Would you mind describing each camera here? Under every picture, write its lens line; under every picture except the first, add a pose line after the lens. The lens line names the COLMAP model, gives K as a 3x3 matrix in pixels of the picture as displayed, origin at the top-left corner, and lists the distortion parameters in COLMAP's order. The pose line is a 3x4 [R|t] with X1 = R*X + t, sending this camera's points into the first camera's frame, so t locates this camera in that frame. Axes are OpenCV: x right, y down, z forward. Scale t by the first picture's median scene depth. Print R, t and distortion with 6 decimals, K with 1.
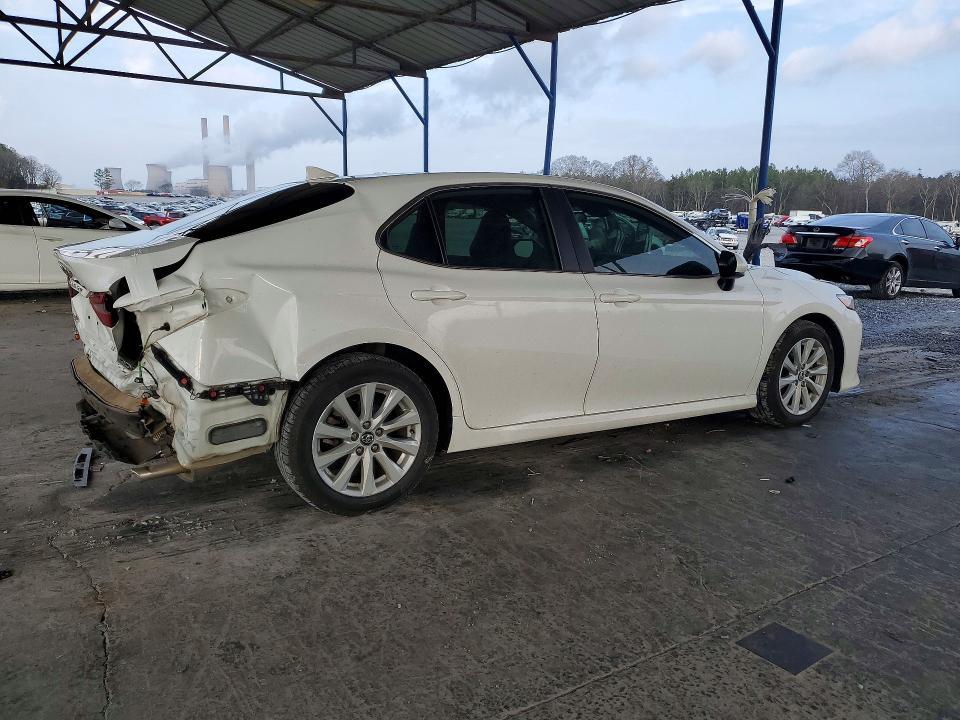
lens RADIAL K [[832.0, 0, 480.0], [0, 832.0, 360.0], [0, 0, 1]] dist [0.009953, 0.002195]
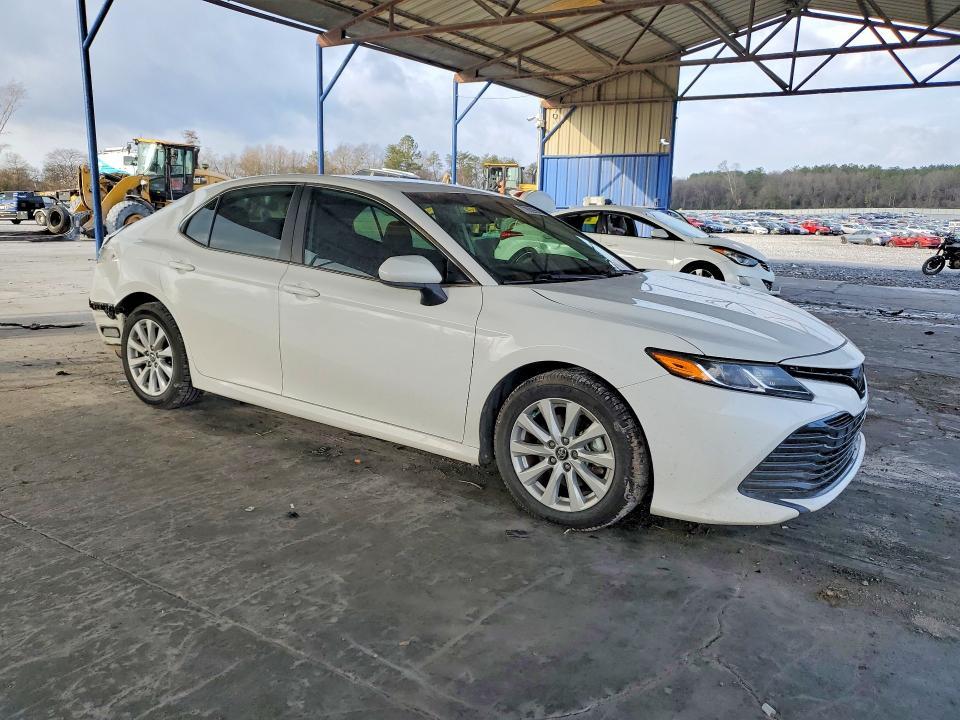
lens RADIAL K [[832.0, 0, 480.0], [0, 832.0, 360.0], [0, 0, 1]] dist [0.009953, 0.002195]
pose [[0.304250, 0.155613, -0.939796, 0.801201], [-0.183152, 0.977716, 0.102598, -0.089936], [0.934820, 0.140910, 0.325971, 0.578955]]
